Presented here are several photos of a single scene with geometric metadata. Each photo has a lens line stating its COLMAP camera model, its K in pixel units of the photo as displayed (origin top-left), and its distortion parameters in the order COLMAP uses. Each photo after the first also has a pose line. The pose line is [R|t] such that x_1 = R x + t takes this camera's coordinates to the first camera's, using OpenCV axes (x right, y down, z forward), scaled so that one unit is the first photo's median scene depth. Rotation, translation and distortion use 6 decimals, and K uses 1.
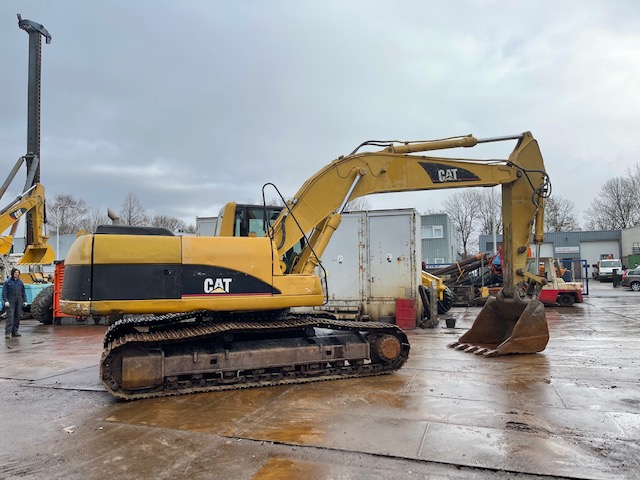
lens RADIAL K [[480.2, 0, 320.0], [0, 480.2, 240.0], [0, 0, 1]] dist [0.001059, 0.003136]
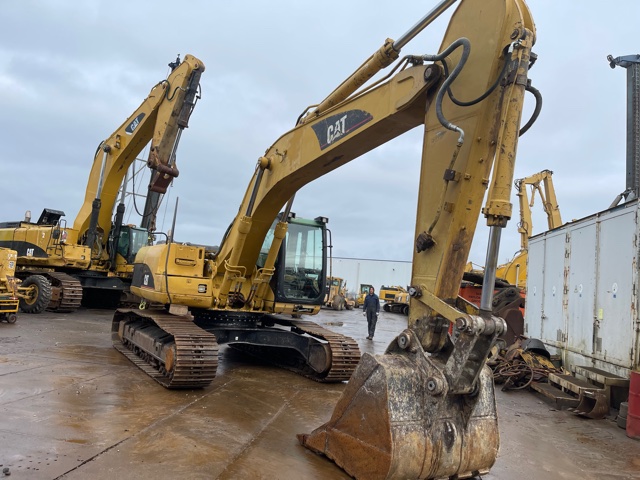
lens RADIAL K [[480.2, 0, 320.0], [0, 480.2, 240.0], [0, 0, 1]] dist [0.001059, 0.003136]
pose [[0.099804, -0.056979, -0.993374, 1.231027], [-0.054802, 0.996529, -0.062665, 0.069642], [0.993497, 0.060693, 0.096335, 1.289977]]
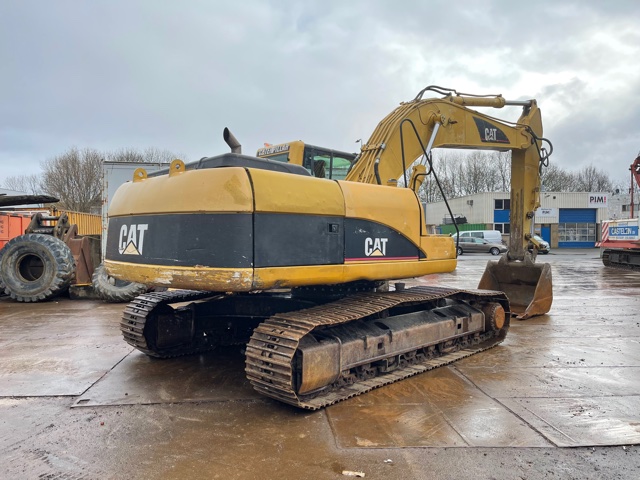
lens RADIAL K [[475.7, 0, 320.9], [0, 475.7, 228.1], [0, 0, 1]] dist [0.083237, 0.000169]
pose [[0.914156, 0.032292, 0.404075, -0.597661], [-0.057481, 0.997076, 0.050360, 0.031784], [-0.401267, -0.069263, 0.913339, 0.338419]]
